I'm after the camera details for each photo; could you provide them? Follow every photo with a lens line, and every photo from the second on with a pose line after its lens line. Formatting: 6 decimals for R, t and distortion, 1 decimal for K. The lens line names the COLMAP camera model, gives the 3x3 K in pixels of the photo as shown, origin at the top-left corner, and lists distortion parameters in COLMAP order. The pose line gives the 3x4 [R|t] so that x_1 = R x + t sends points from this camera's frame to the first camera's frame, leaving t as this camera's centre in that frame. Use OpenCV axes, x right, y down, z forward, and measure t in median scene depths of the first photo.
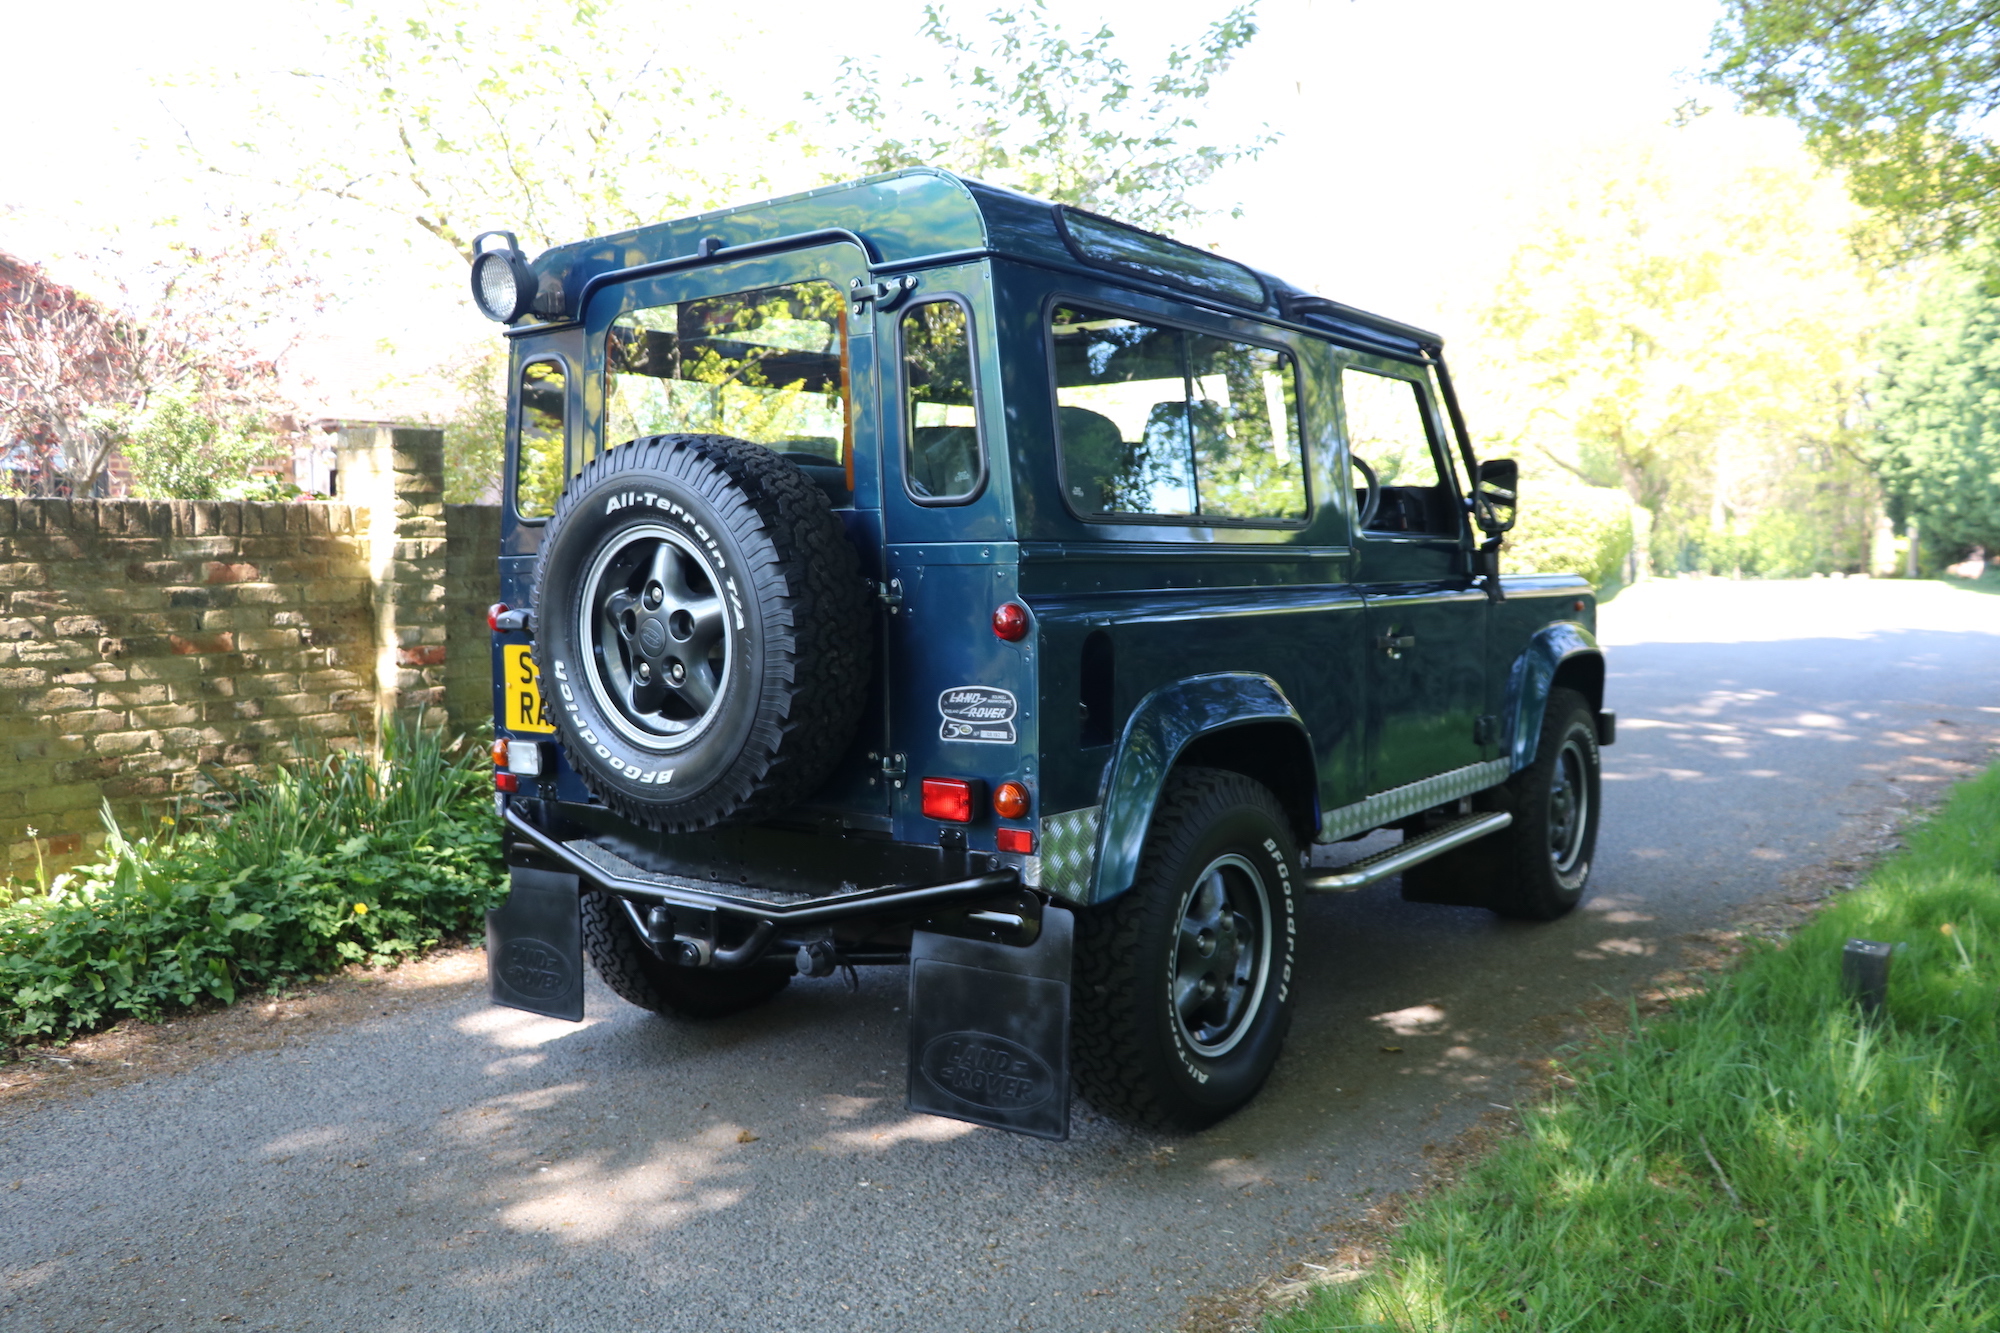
lens RADIAL K [[1644.9, 0, 1000.0], [0, 1644.9, 666.5], [0, 0, 1]] dist [-0.204483, 0.001885]
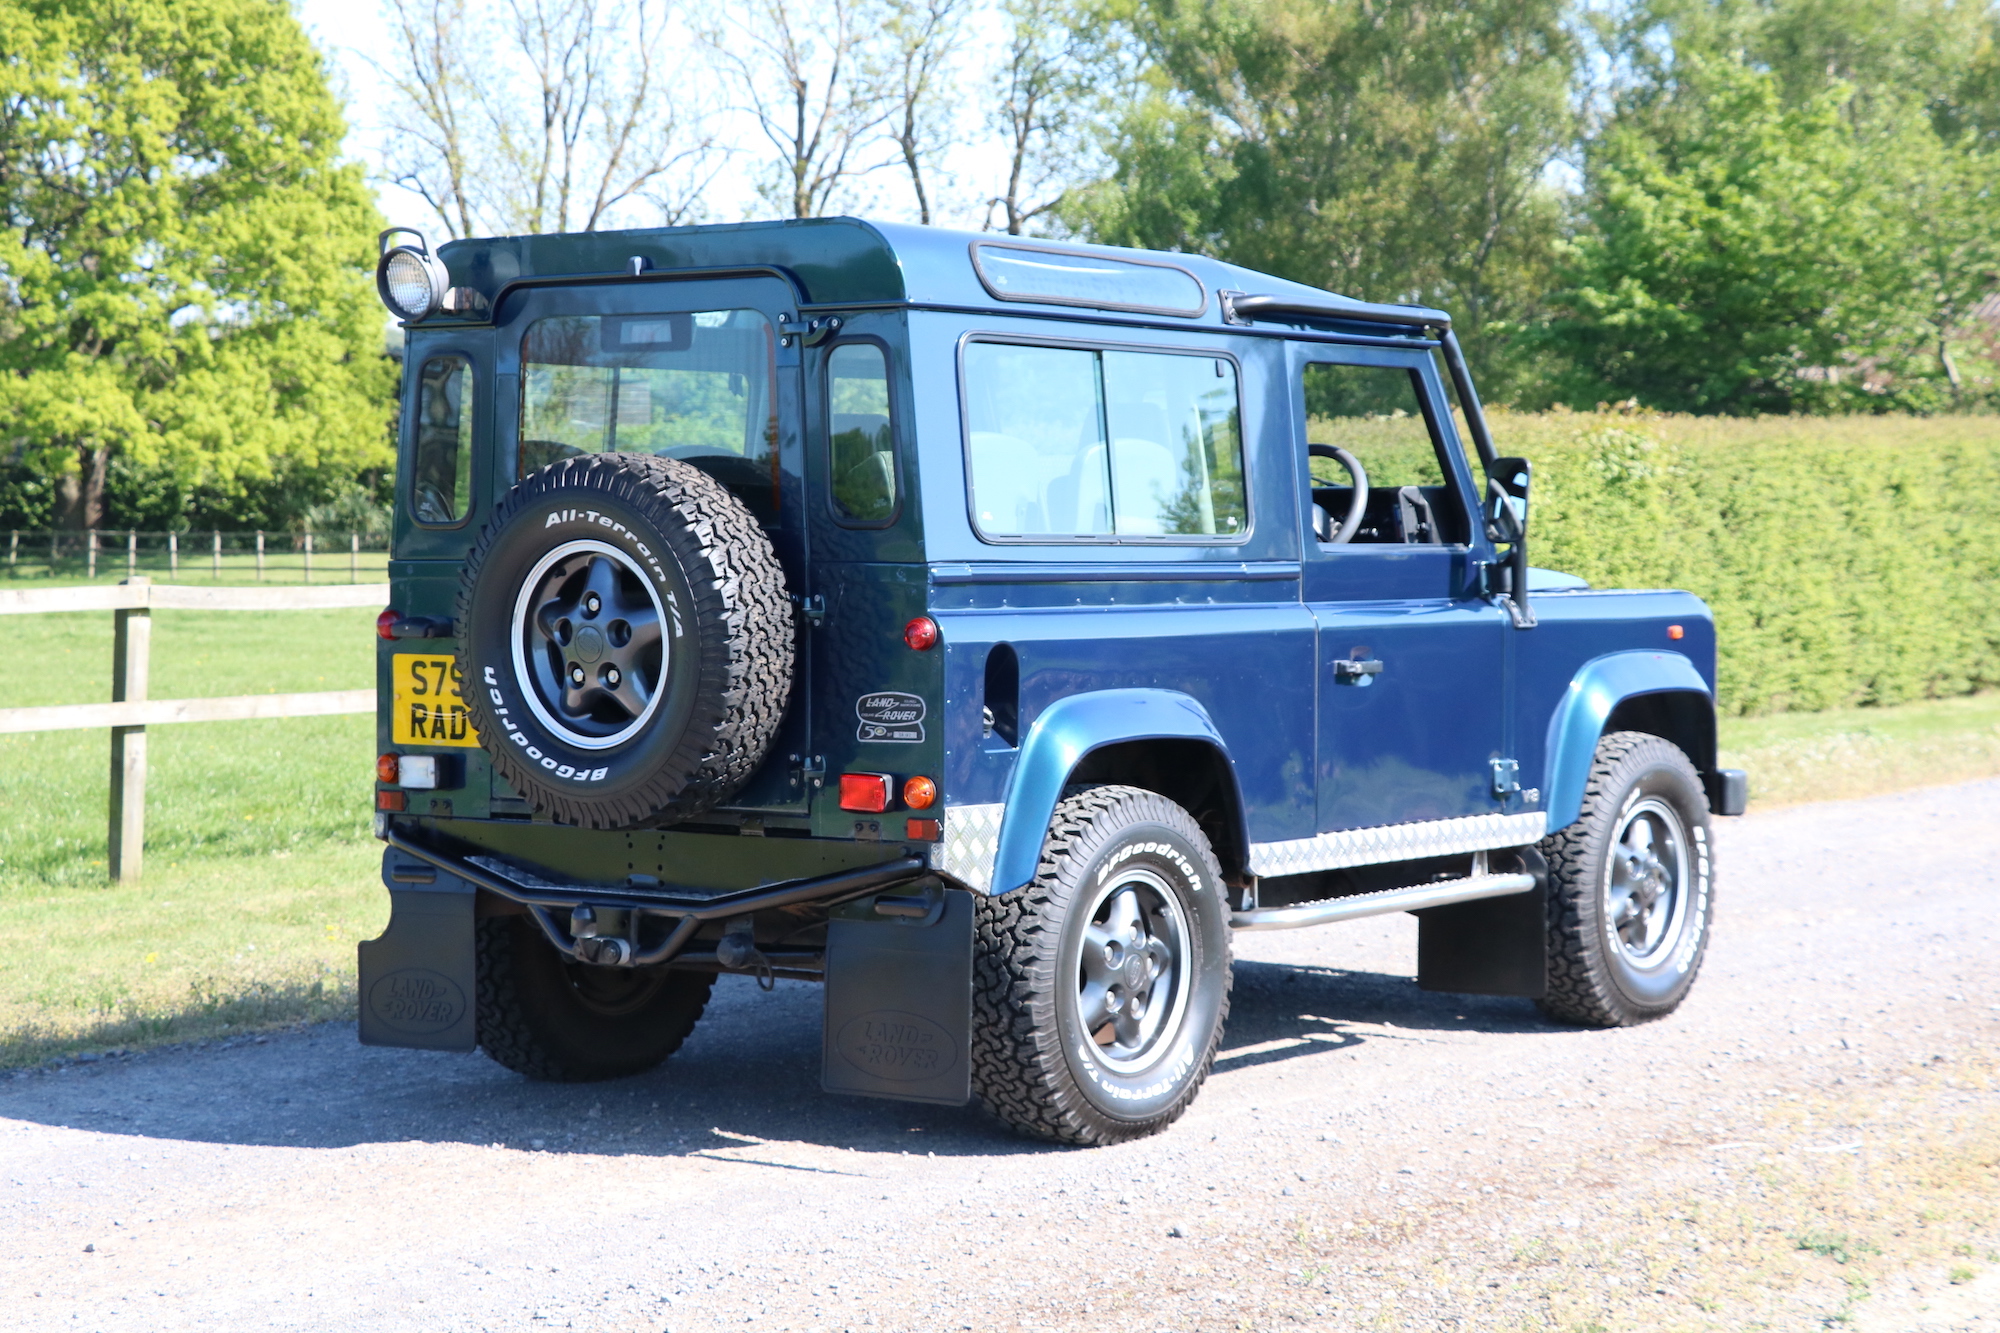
lens RADIAL K [[3904.6, 0, 1000.0], [0, 3904.6, 666.5], [0, 0, 1]] dist [-0.007222, -0.149983]
pose [[0.999892, 0.014036, 0.004349, 0.045431], [-0.013906, 0.999493, -0.028653, 0.065668], [-0.004749, 0.028590, 0.999580, -1.552906]]
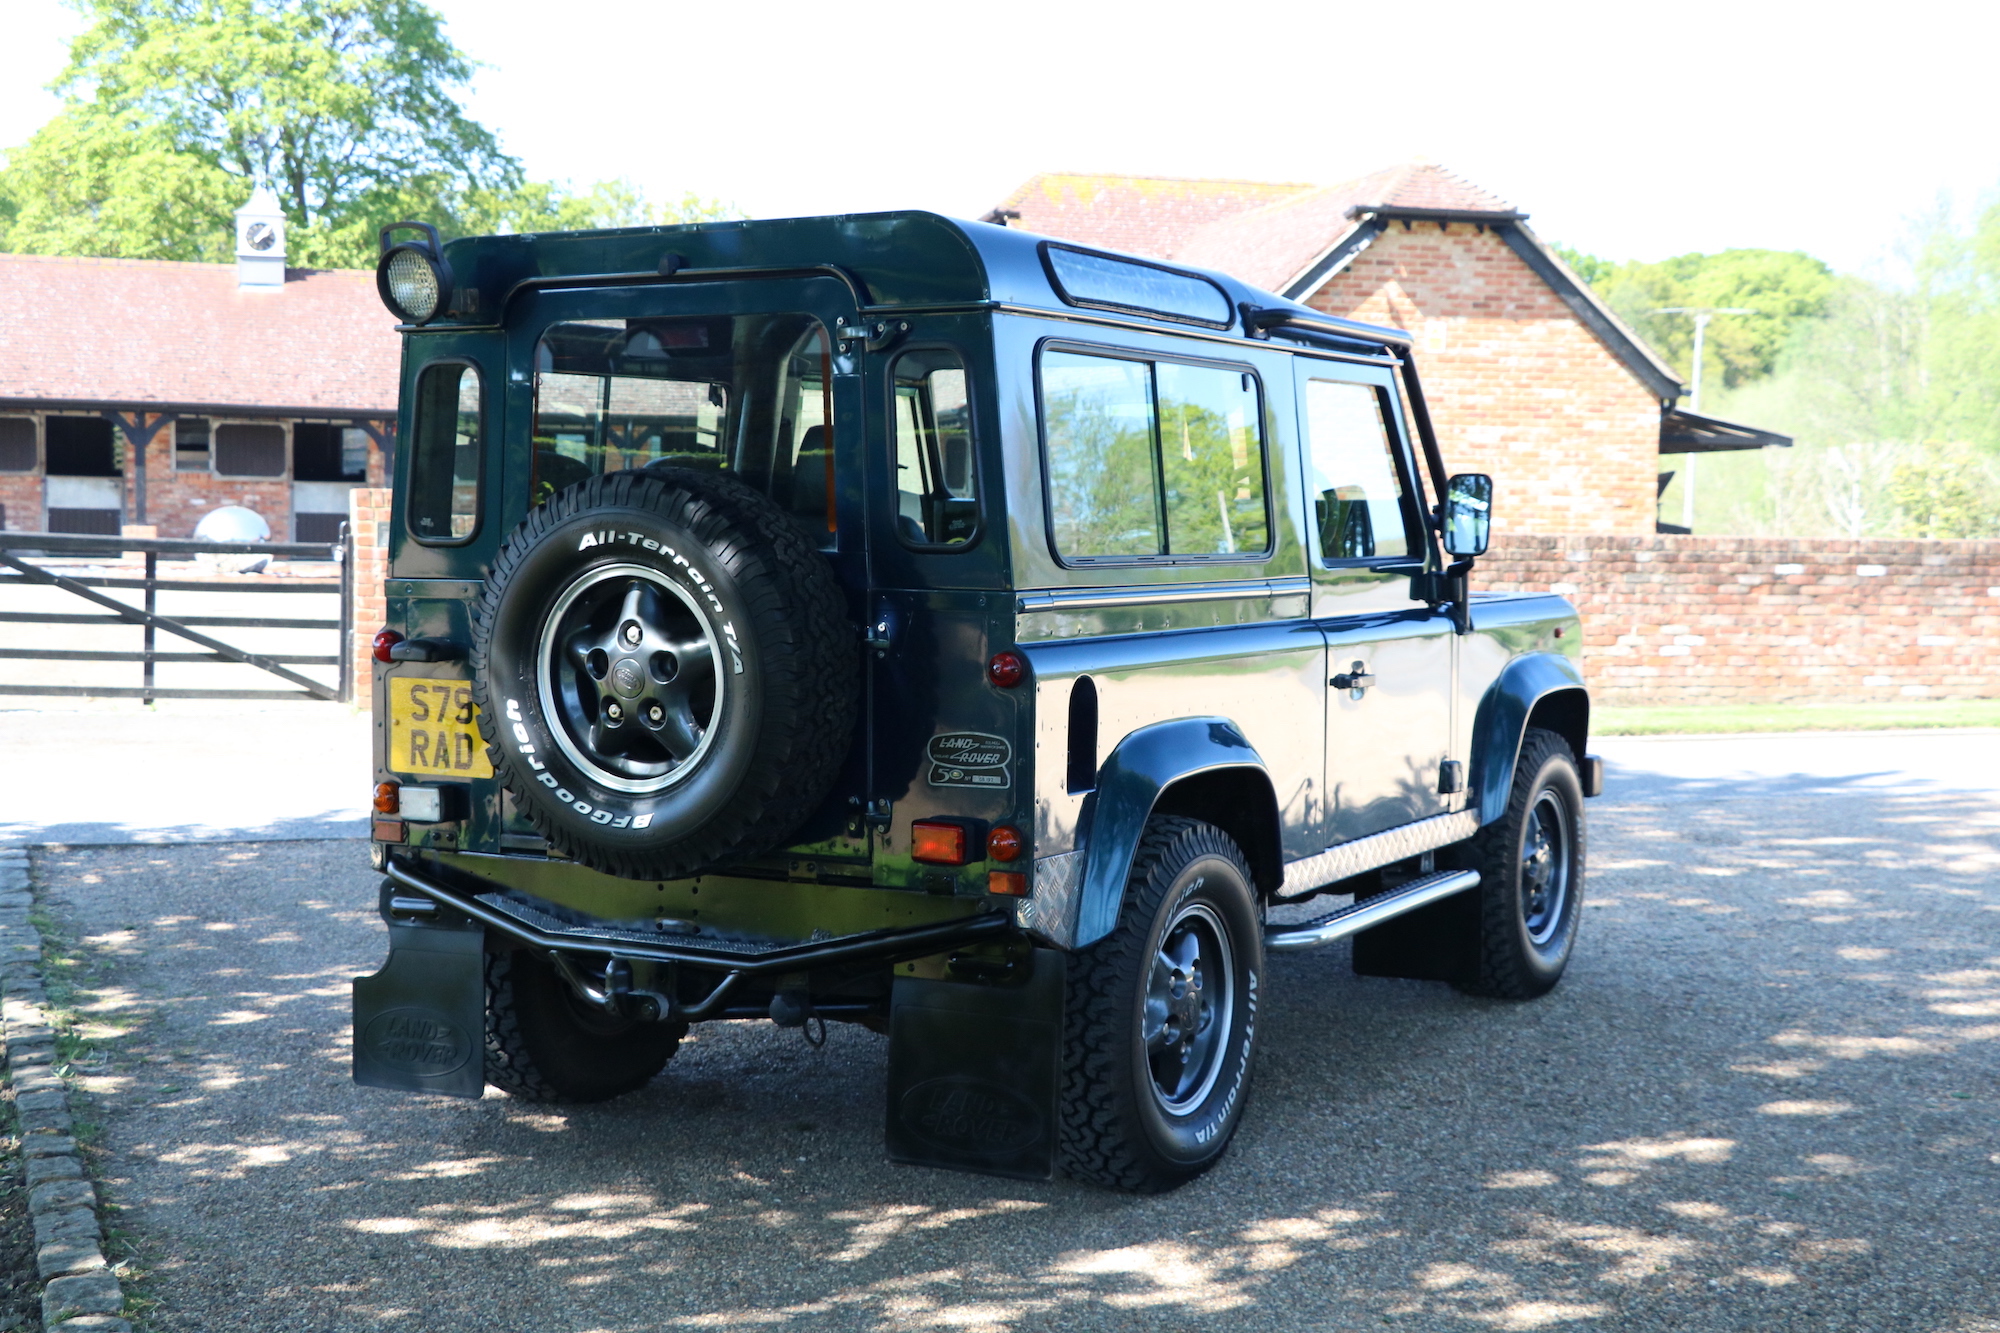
lens RADIAL K [[2574.0, 0, 1000.5], [0, 2574.0, 671.6], [0, 0, 1]] dist [0.018284, 0.025992]
pose [[0.991502, 0.010462, 0.129672, -0.191080], [-0.010535, 0.999945, -0.000125, -0.023934], [-0.129666, -0.001242, 0.991557, -0.551610]]
